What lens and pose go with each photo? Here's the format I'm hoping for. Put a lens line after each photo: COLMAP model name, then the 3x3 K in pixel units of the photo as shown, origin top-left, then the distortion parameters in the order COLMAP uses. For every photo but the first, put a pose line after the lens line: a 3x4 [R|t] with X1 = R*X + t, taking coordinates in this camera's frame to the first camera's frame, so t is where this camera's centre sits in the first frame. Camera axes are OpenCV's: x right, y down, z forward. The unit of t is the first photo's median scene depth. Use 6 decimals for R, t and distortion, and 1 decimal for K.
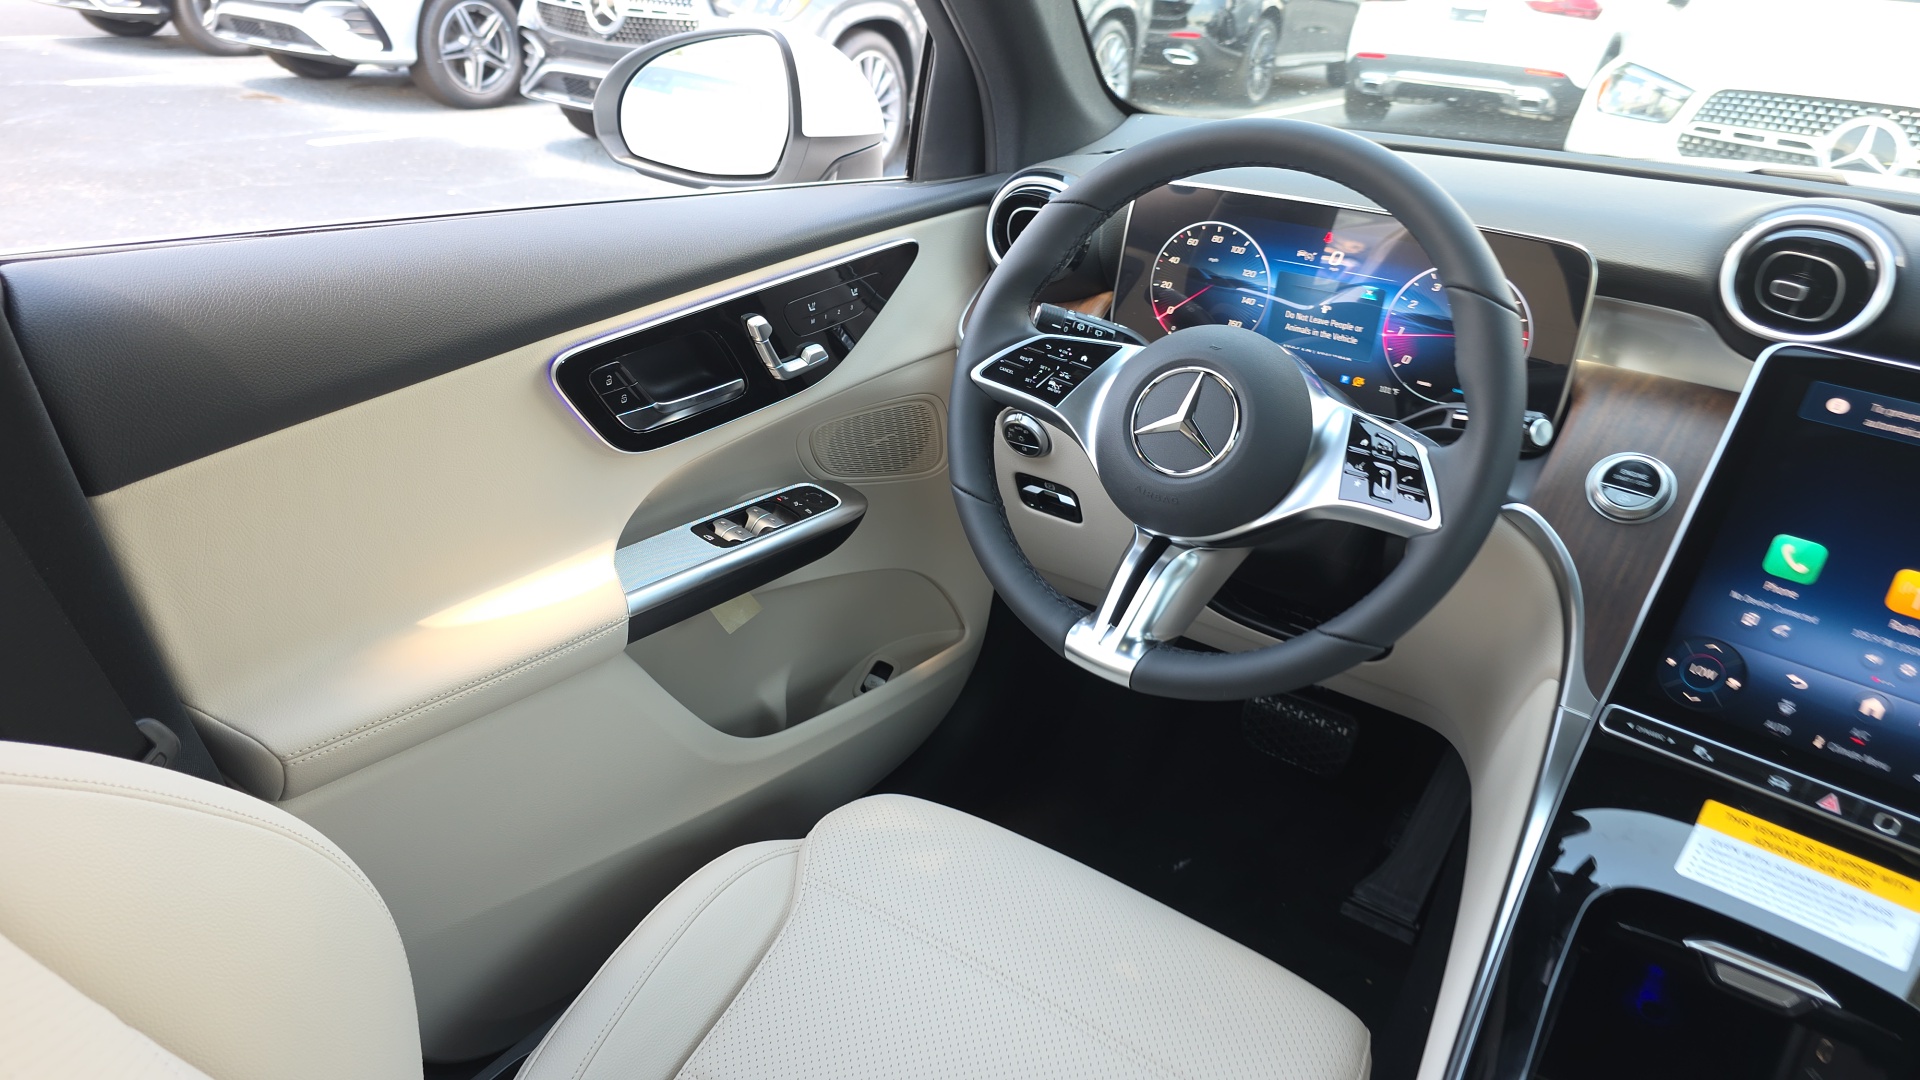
lens RADIAL K [[1300.3, 0, 925.2], [0, 1300.3, 542.7], [0, 0, 1]] dist [0.053479, -0.057275]
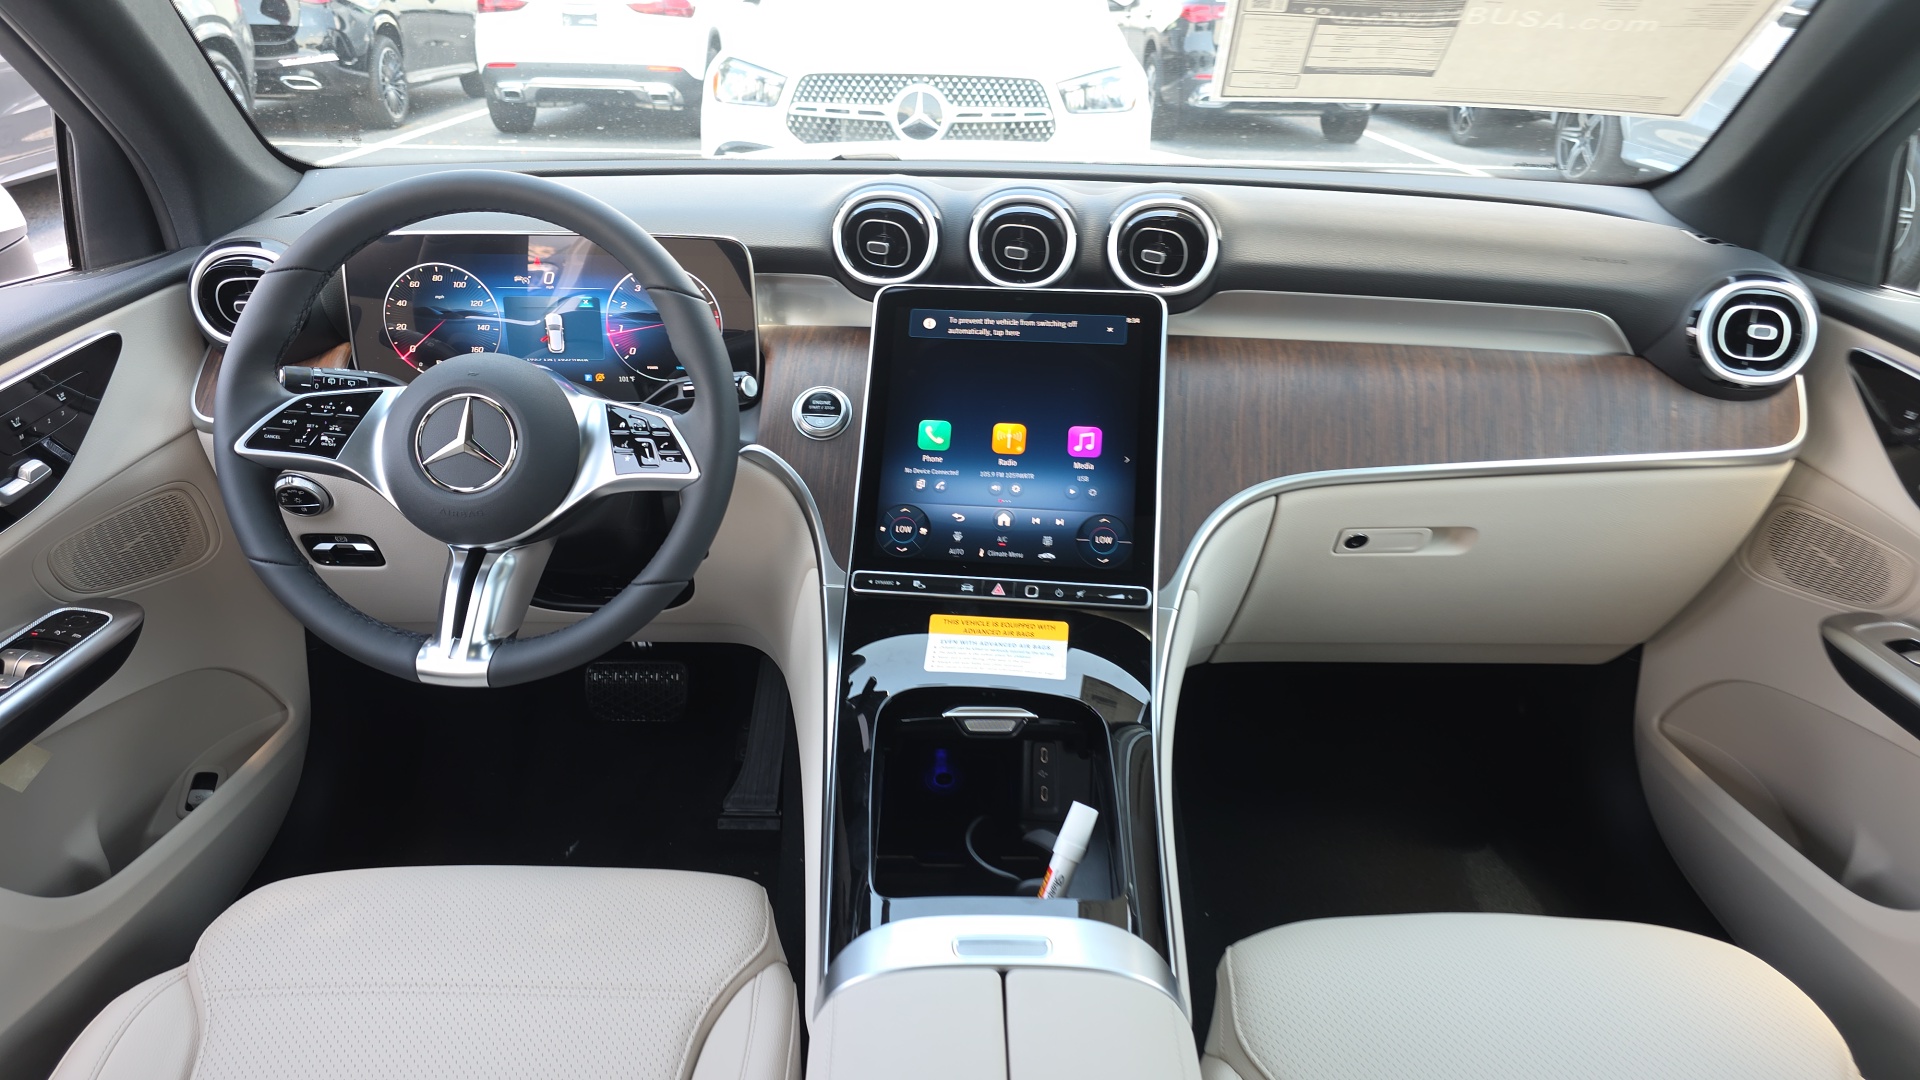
lens RADIAL K [[1294.7, 0, 960.0], [0, 1294.7, 540.0], [0, 0, 1]] dist [0.054346, -0.068767]
pose [[0.805834, -0.277403, 0.523144, -0.061996], [0.278991, 0.957138, 0.077785, 0.016564], [-0.522298, 0.083271, 0.848687, -0.152406]]
